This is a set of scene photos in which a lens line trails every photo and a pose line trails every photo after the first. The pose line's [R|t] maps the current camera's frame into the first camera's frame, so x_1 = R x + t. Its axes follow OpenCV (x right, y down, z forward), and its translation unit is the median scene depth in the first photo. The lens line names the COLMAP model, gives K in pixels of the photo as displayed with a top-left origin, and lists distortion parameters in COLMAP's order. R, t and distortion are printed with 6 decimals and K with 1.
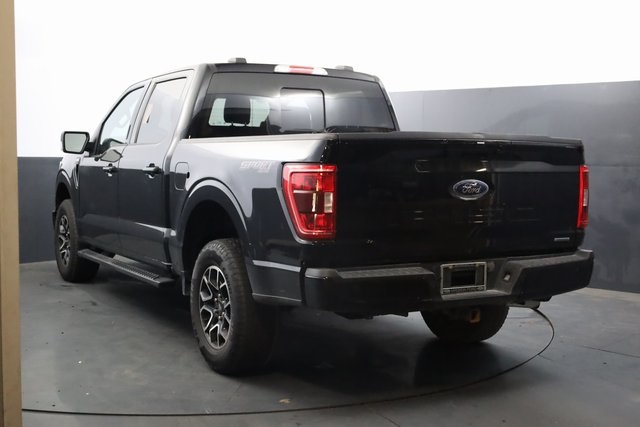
lens RADIAL K [[877.4, 0, 320.0], [0, 877.4, 213.5], [0, 0, 1]] dist [-0.001147, 0.010099]
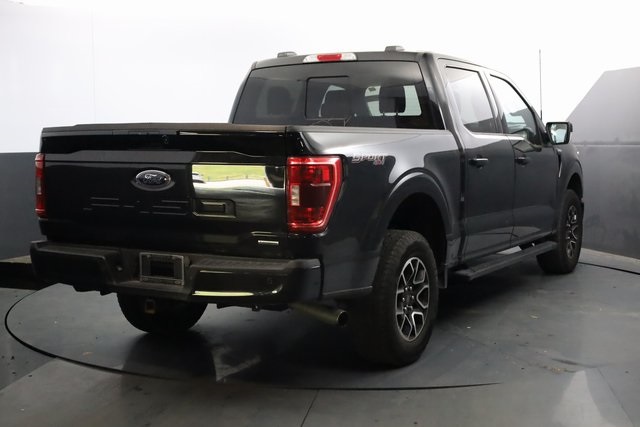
lens RADIAL K [[920.5, 0, 320.0], [0, 920.5, 213.5], [0, 0, 1]] dist [-0.001184, -0.003568]
pose [[0.507096, 0.060664, -0.859752, 1.137625], [-0.053393, 0.997815, 0.038913, -0.038957], [0.860234, 0.026172, 0.509227, 0.615948]]
